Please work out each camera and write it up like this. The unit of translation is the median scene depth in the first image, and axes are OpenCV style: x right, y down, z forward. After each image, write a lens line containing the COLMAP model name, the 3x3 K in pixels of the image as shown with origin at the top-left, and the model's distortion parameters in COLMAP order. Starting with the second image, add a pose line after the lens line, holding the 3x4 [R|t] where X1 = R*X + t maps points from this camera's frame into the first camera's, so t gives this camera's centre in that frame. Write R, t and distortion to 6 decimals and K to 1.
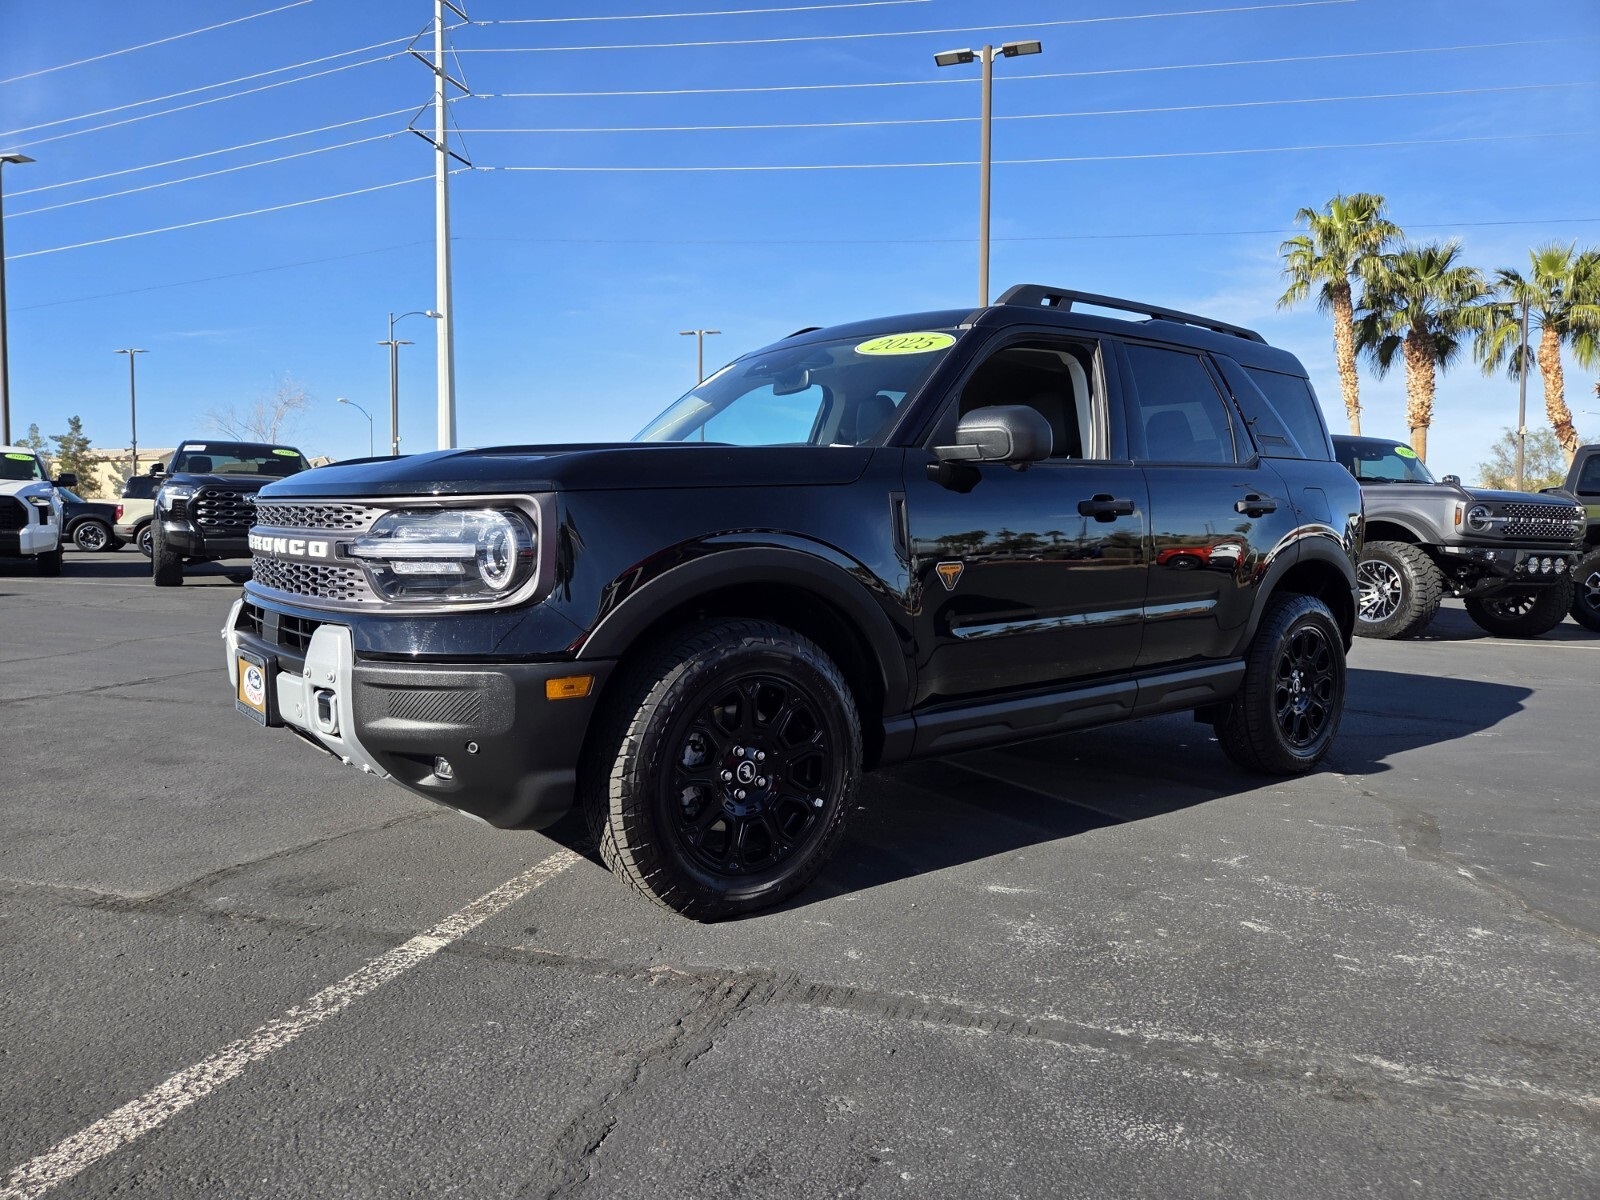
lens RADIAL K [[1056.5, 0, 793.8], [0, 1056.5, 592.1], [0, 0, 1]] dist [0.064920, -0.055858]
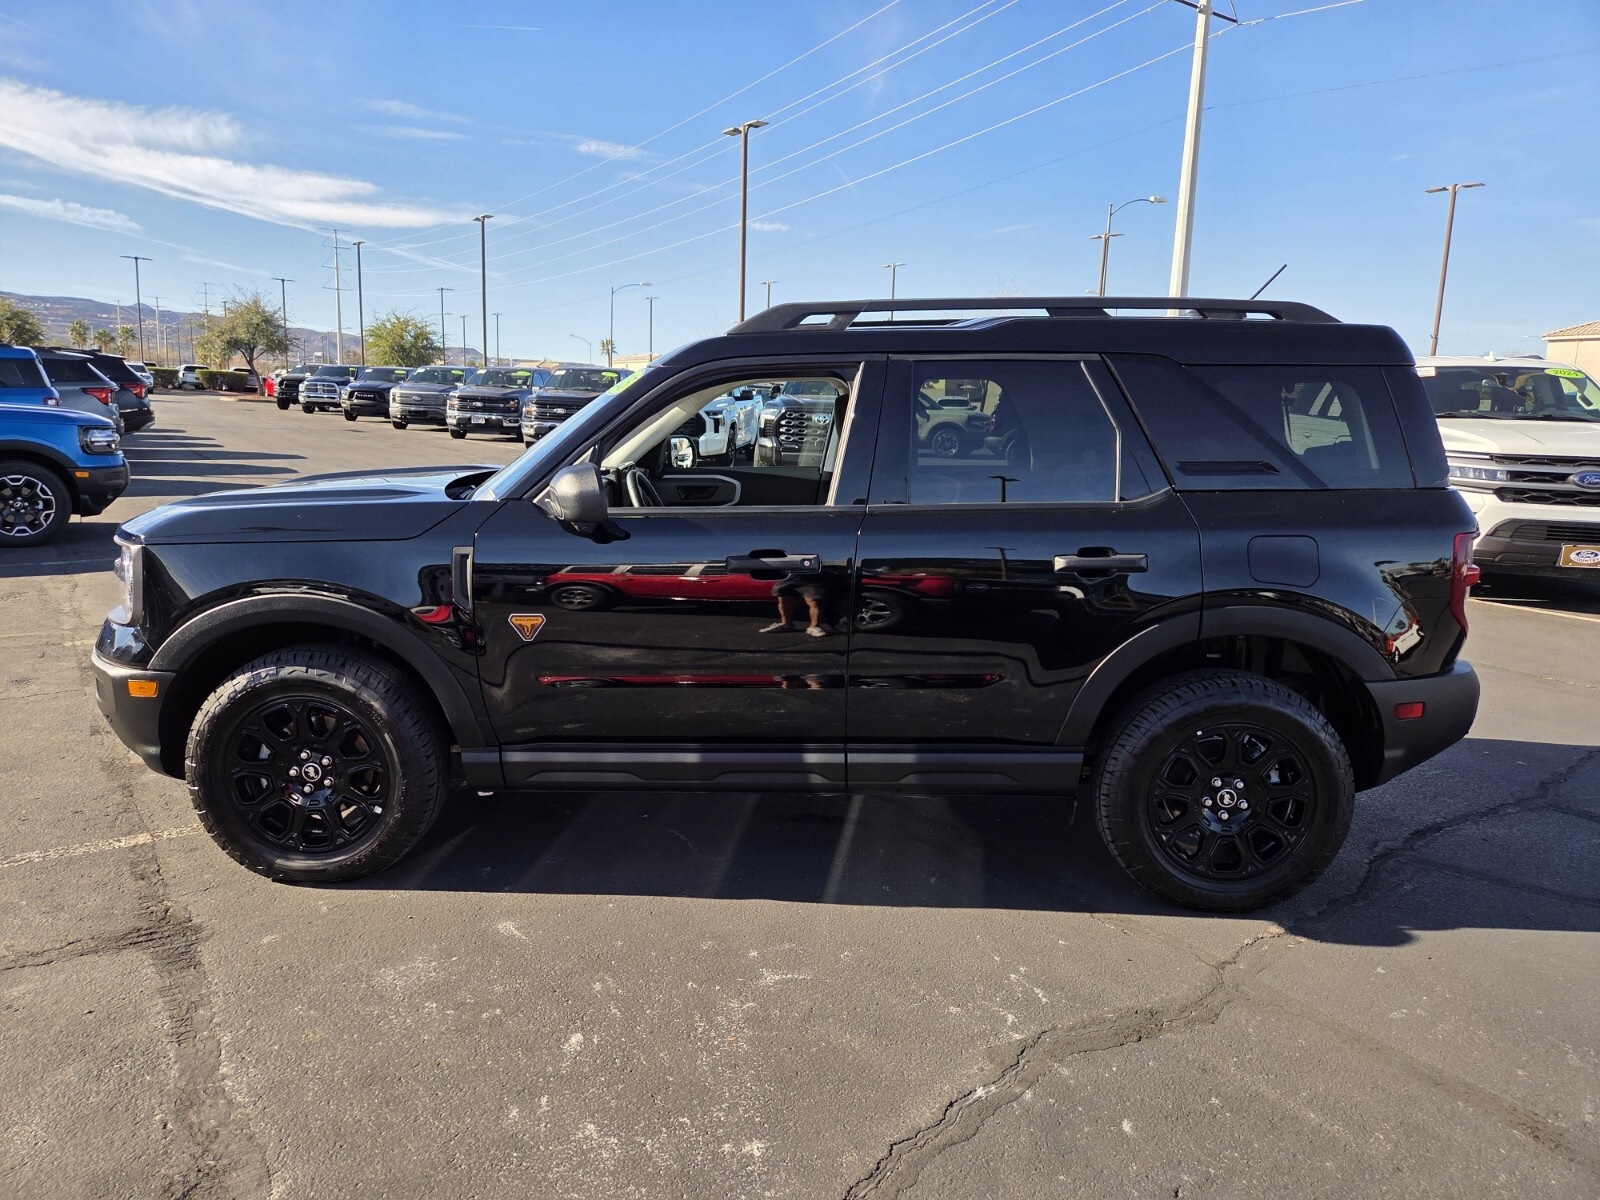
lens RADIAL K [[1056.5, 0, 793.8], [0, 1056.5, 592.1], [0, 0, 1]] dist [0.064920, -0.055858]
pose [[0.778290, 0.117454, -0.616822, 0.210231], [-0.052434, 0.991075, 0.122557, -0.040544], [0.625712, -0.063042, 0.777502, 0.074146]]
